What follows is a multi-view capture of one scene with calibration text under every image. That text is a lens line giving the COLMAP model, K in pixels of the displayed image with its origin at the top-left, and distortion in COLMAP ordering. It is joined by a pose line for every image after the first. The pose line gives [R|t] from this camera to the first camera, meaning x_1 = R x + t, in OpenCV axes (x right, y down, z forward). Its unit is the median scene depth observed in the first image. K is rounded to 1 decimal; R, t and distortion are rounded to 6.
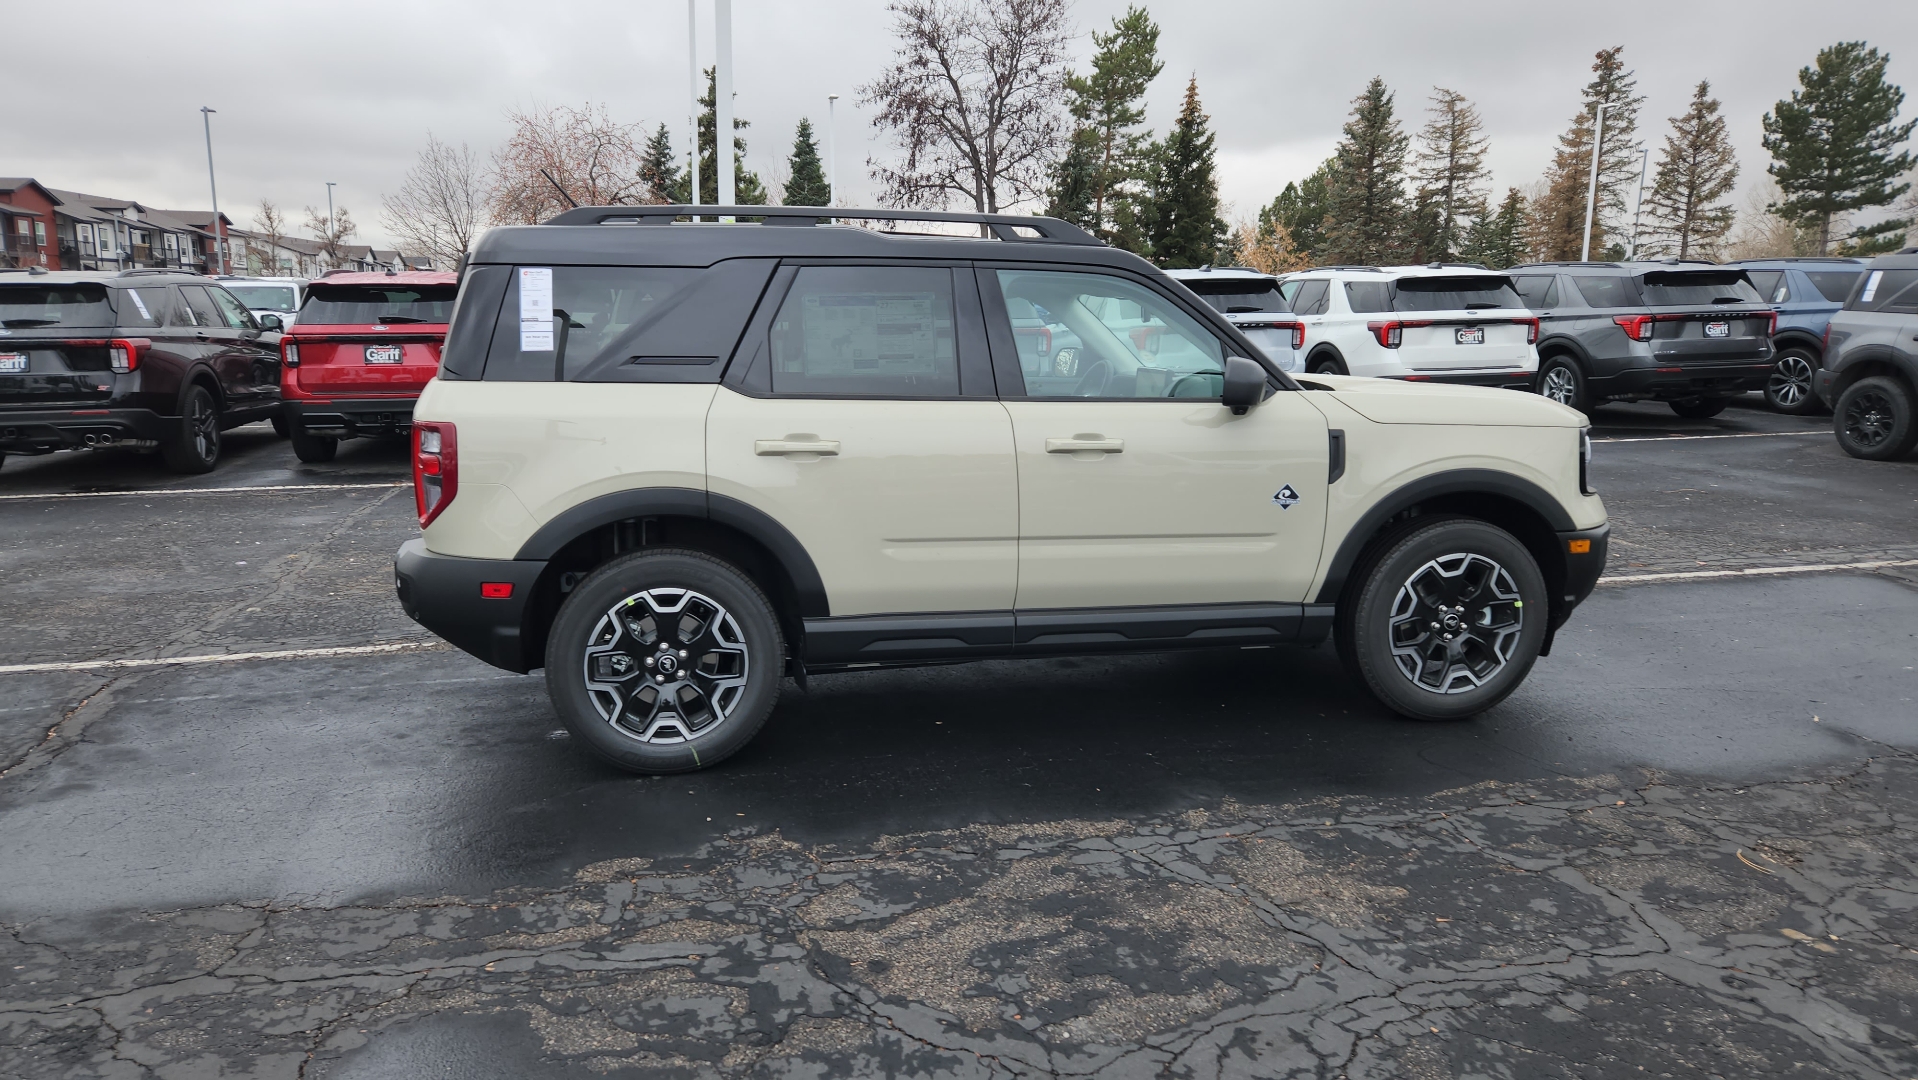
lens RADIAL K [[1279.6, 0, 940.3], [0, 1279.6, 544.5], [0, 0, 1]] dist [0.073248, -0.056250]
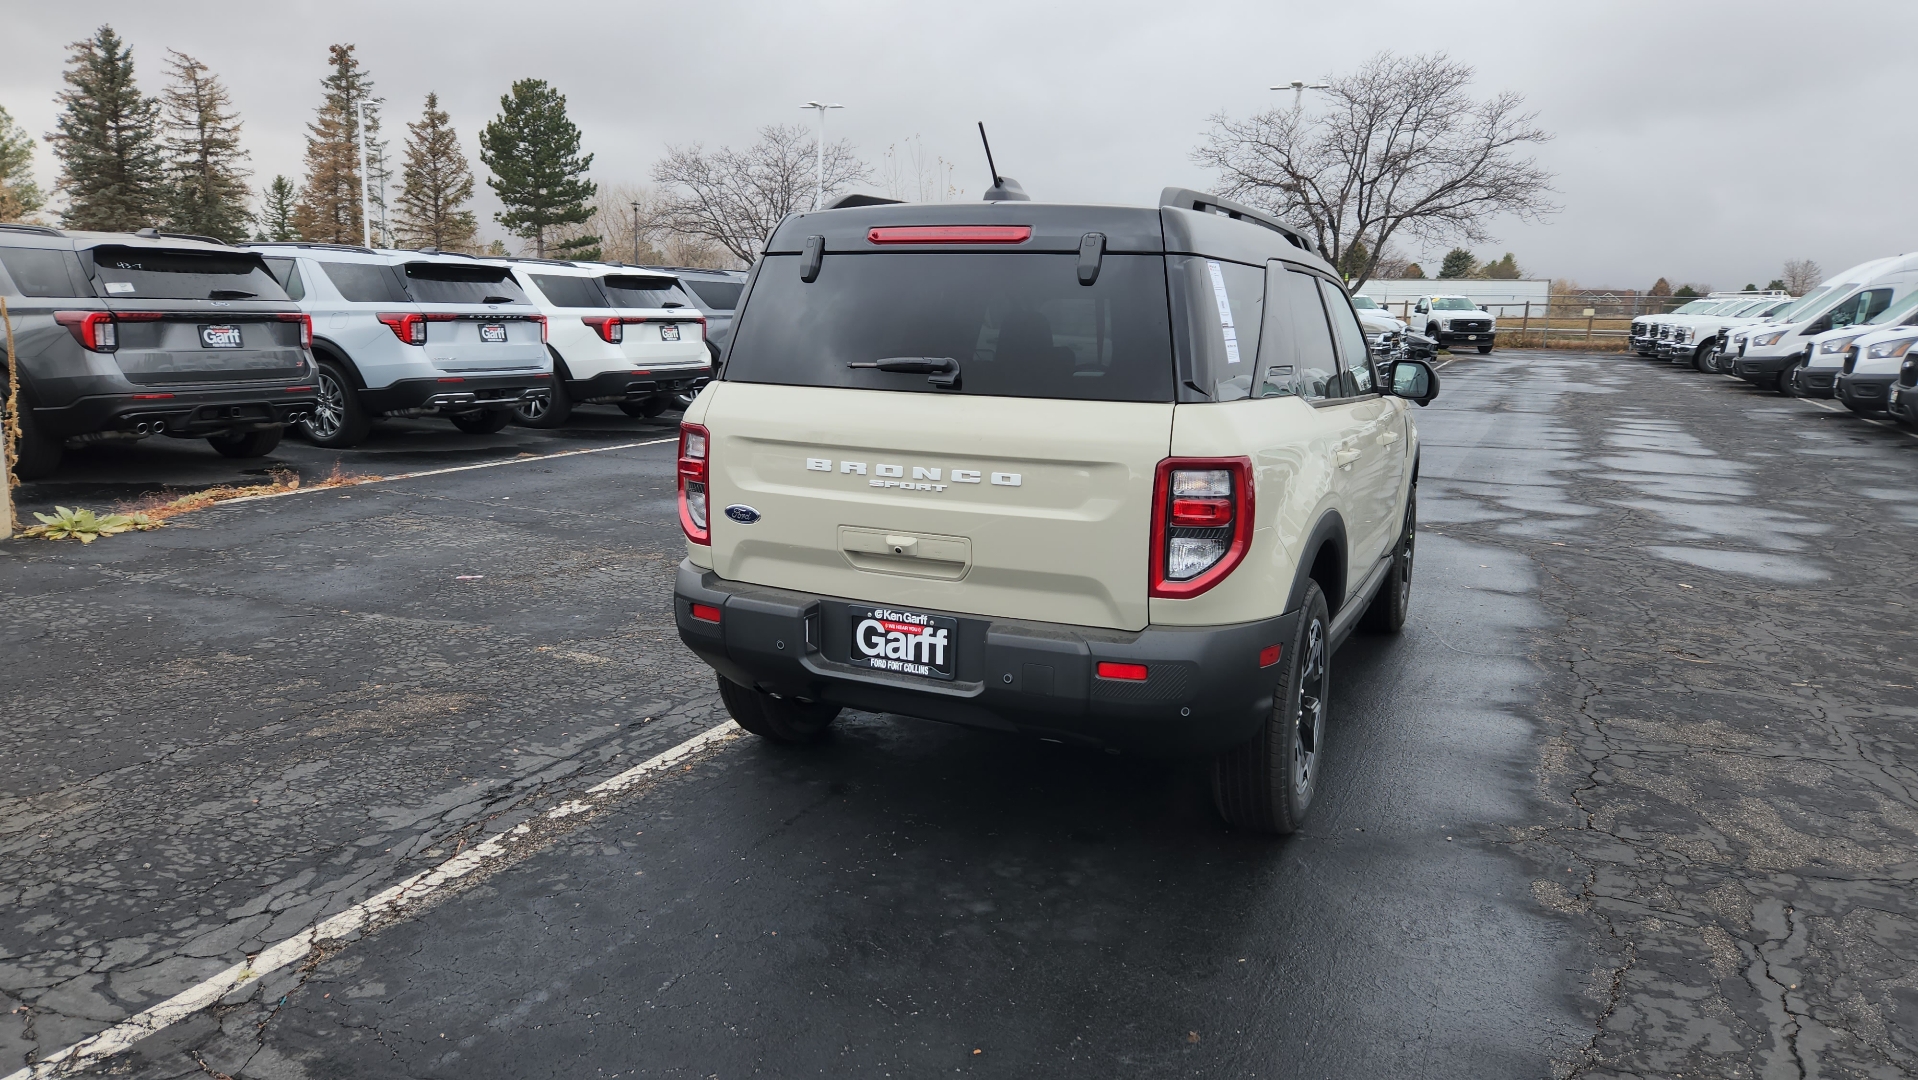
lens RADIAL K [[1276.0, 0, 935.6], [0, 1276.0, 537.0], [0, 0, 1]] dist [0.074234, -0.059508]
pose [[0.587397, -0.119520, 0.800424, -0.090936], [0.116678, 0.991209, 0.062383, -0.009394], [-0.800844, 0.056748, 0.596179, 0.055415]]
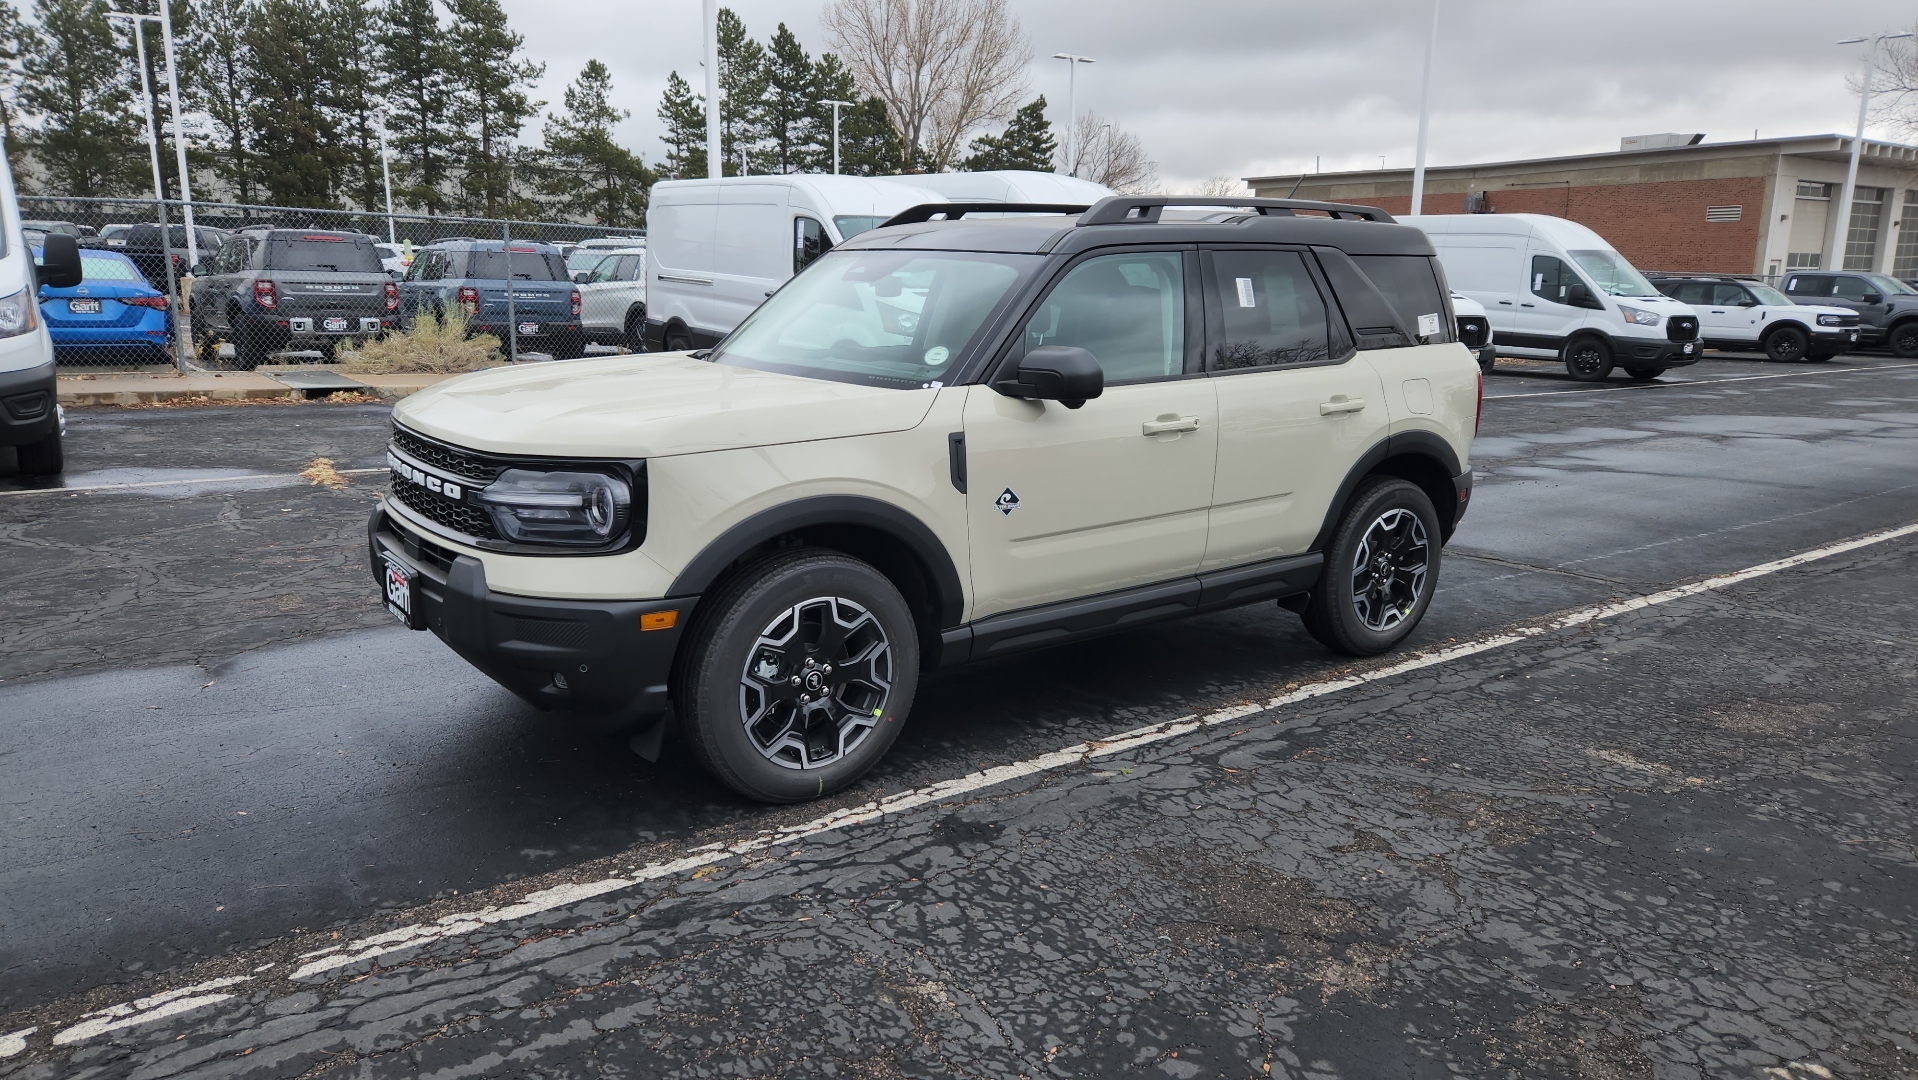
lens RADIAL K [[1271.6, 0, 922.2], [0, 1271.6, 553.0], [0, 0, 1]] dist [0.073485, -0.059292]
pose [[-0.906713, 0.078614, -0.414356, 0.055151], [-0.091454, 0.922447, 0.375137, -0.036619], [0.411712, 0.378037, -0.829205, 0.192625]]
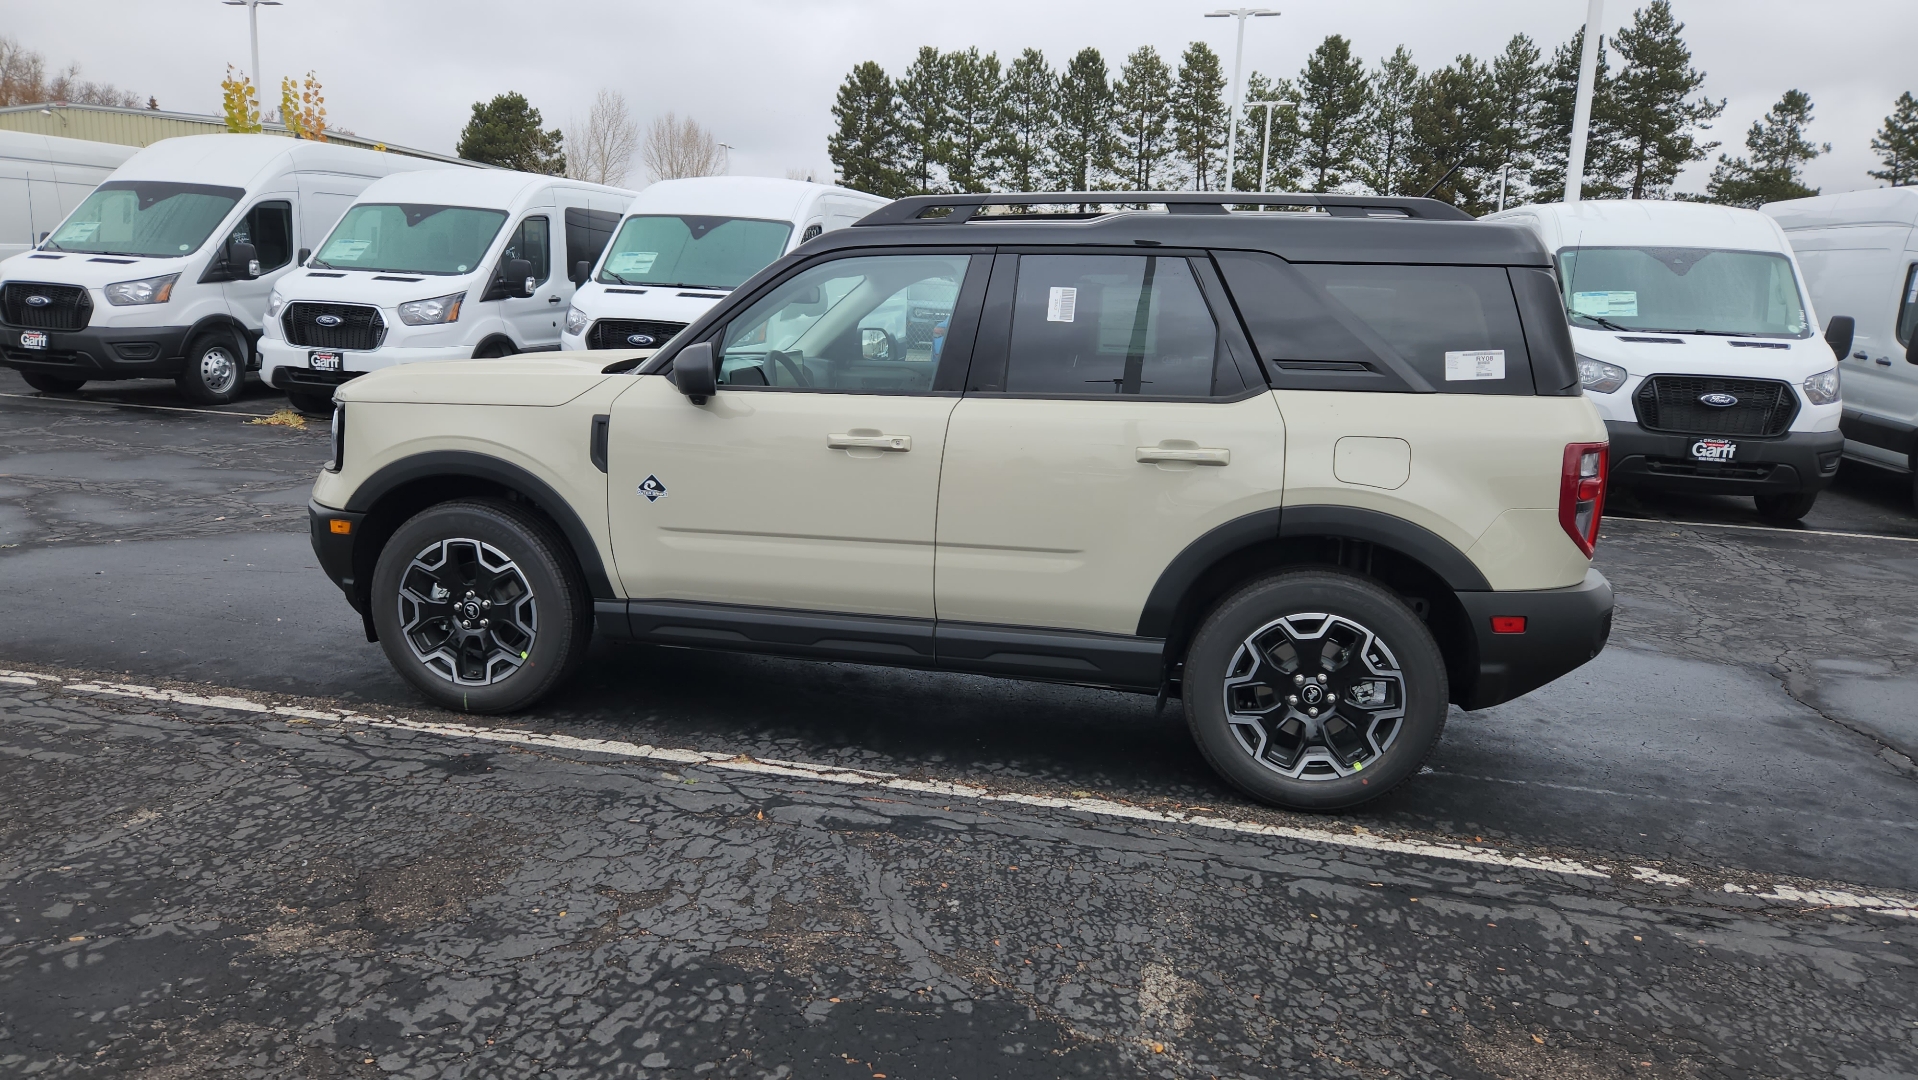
lens RADIAL K [[1271.1, 0, 918.5], [0, 1271.1, 531.6], [0, 0, 1]] dist [0.076320, -0.065352]
pose [[-0.916210, -0.103819, 0.387016, -0.031946], [0.038865, 0.938273, 0.343705, -0.035228], [-0.398810, 0.329948, -0.855620, 0.192166]]
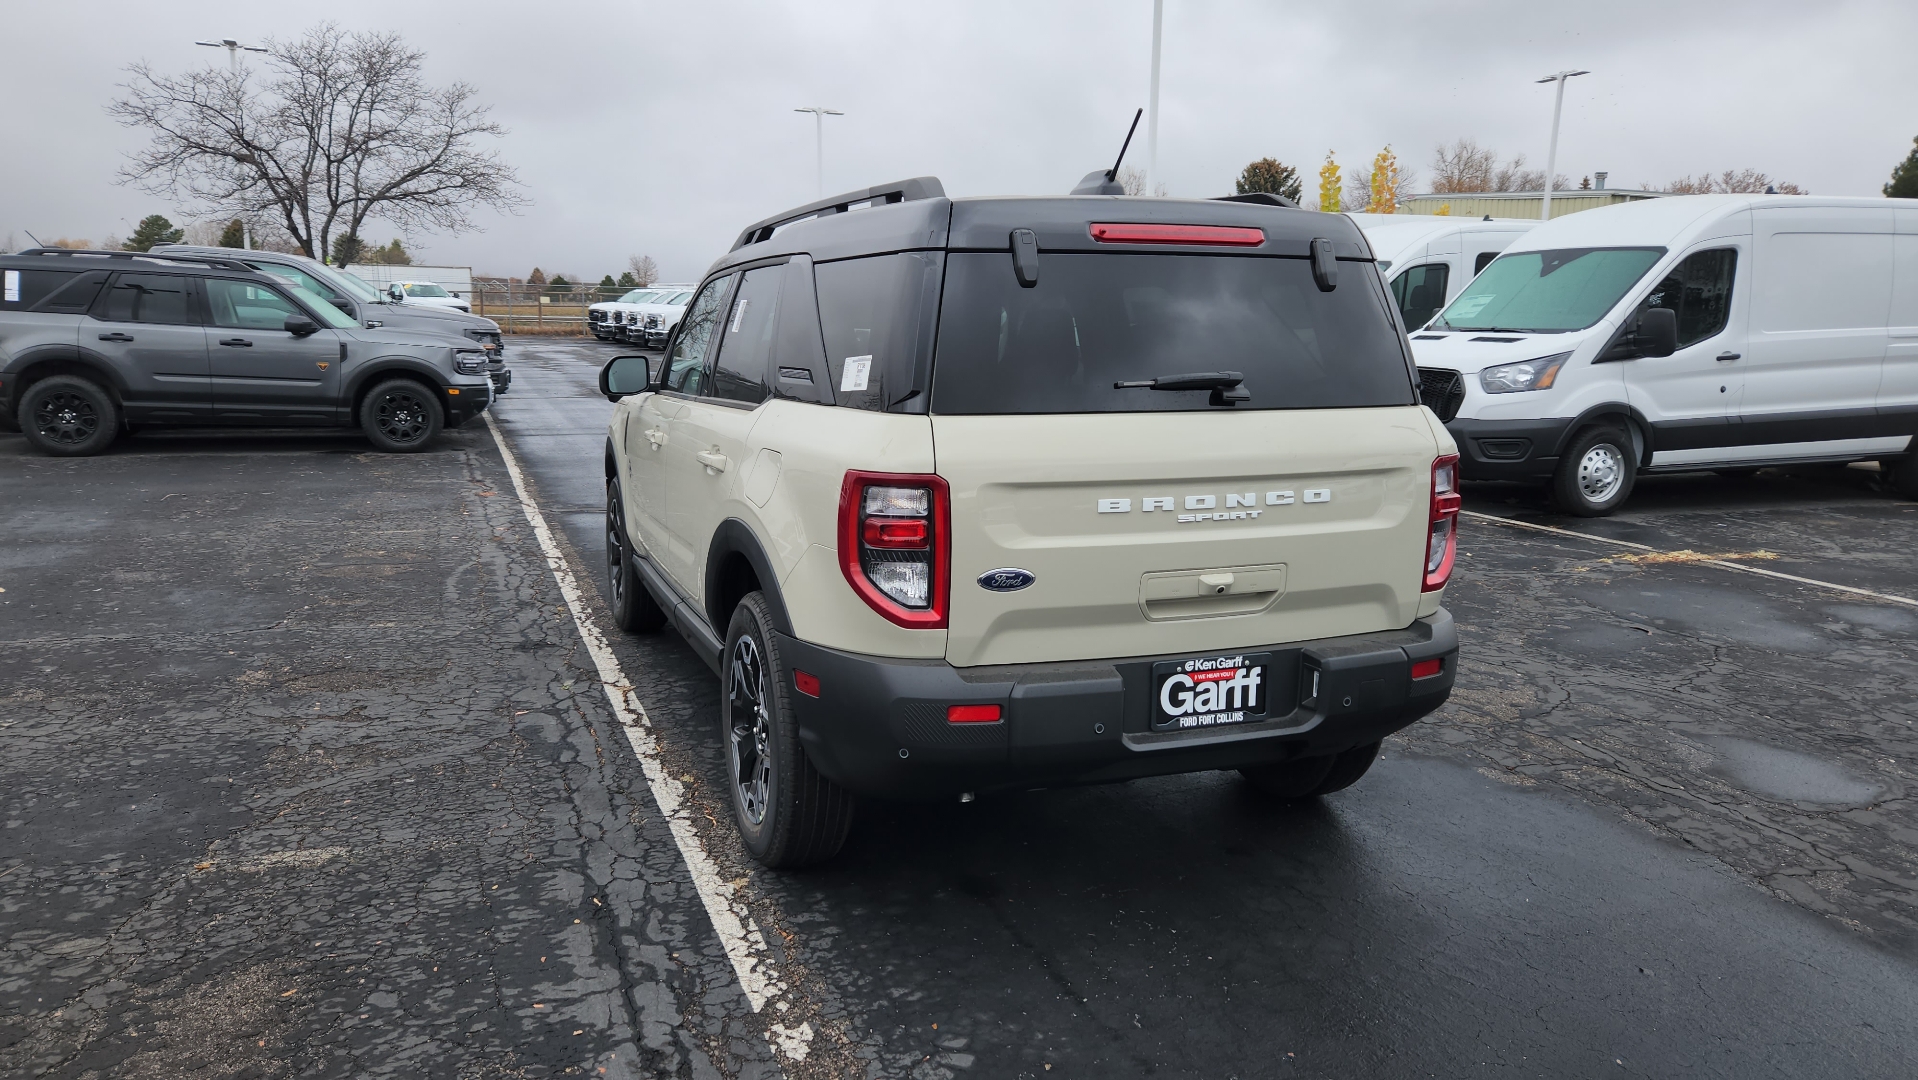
lens RADIAL K [[1271.1, 0, 921.3], [0, 1271.1, 544.7], [0, 0, 1]] dist [0.073519, -0.059452]
pose [[-0.163578, -0.168056, 0.972111, -0.093738], [0.163134, 0.967210, 0.194659, -0.020697], [-0.972949, 0.190426, -0.130798, 0.118222]]
